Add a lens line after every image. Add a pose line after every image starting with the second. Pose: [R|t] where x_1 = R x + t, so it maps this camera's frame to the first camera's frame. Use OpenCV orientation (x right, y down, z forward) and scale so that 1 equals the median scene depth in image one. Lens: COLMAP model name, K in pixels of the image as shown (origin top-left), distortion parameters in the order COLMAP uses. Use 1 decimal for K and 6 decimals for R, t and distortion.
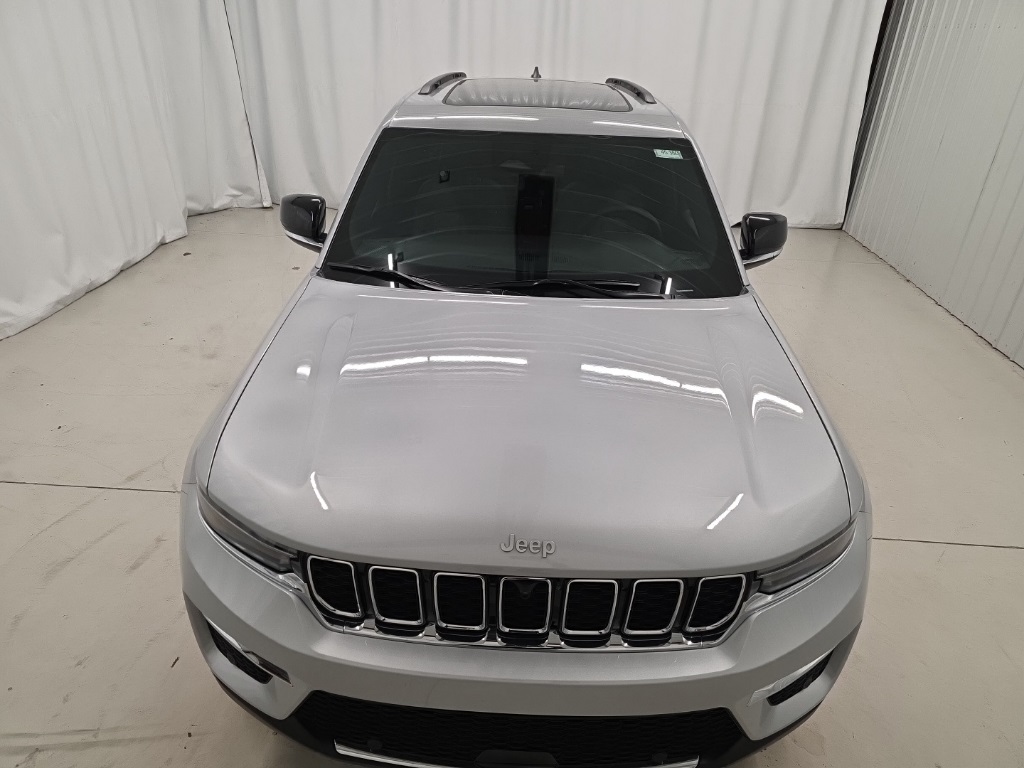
lens RADIAL K [[696.3, 0, 509.1], [0, 696.3, 377.3], [0, 0, 1]] dist [0.046962, -0.032324]
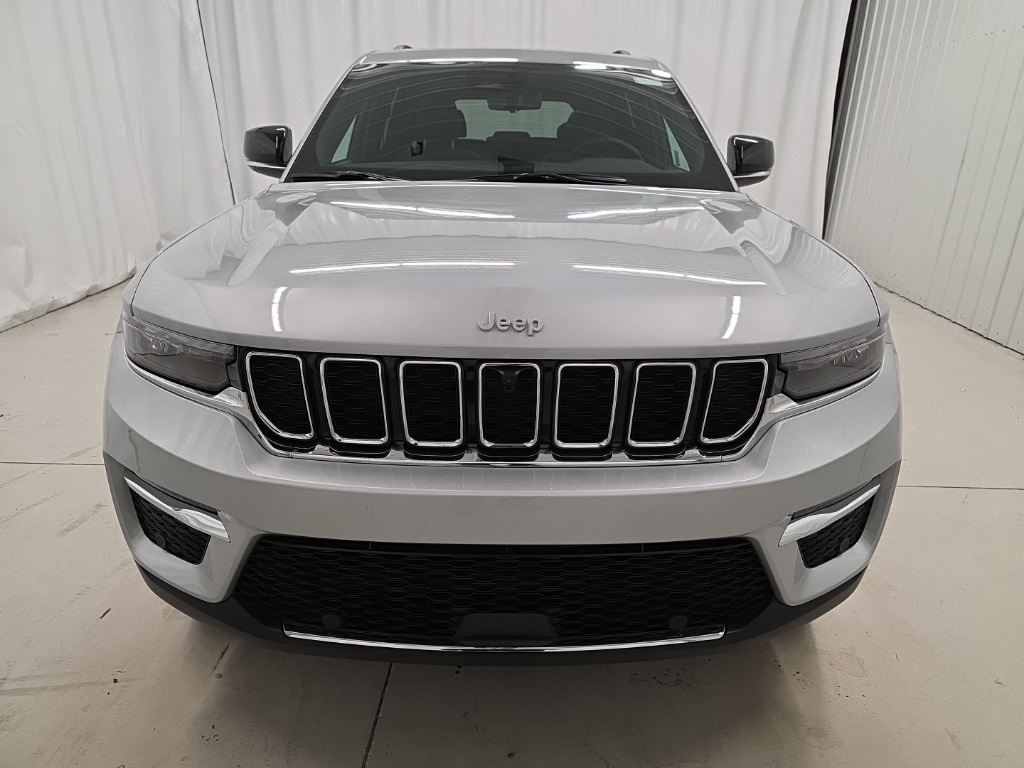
lens RADIAL K [[696.3, 0, 518.0], [0, 696.3, 382.4], [0, 0, 1]] dist [0.046962, -0.032324]
pose [[0.999125, -0.025571, 0.033100, 0.005207], [0.029495, 0.991833, -0.124089, 0.348027], [-0.029657, 0.124957, 0.991719, 0.145803]]
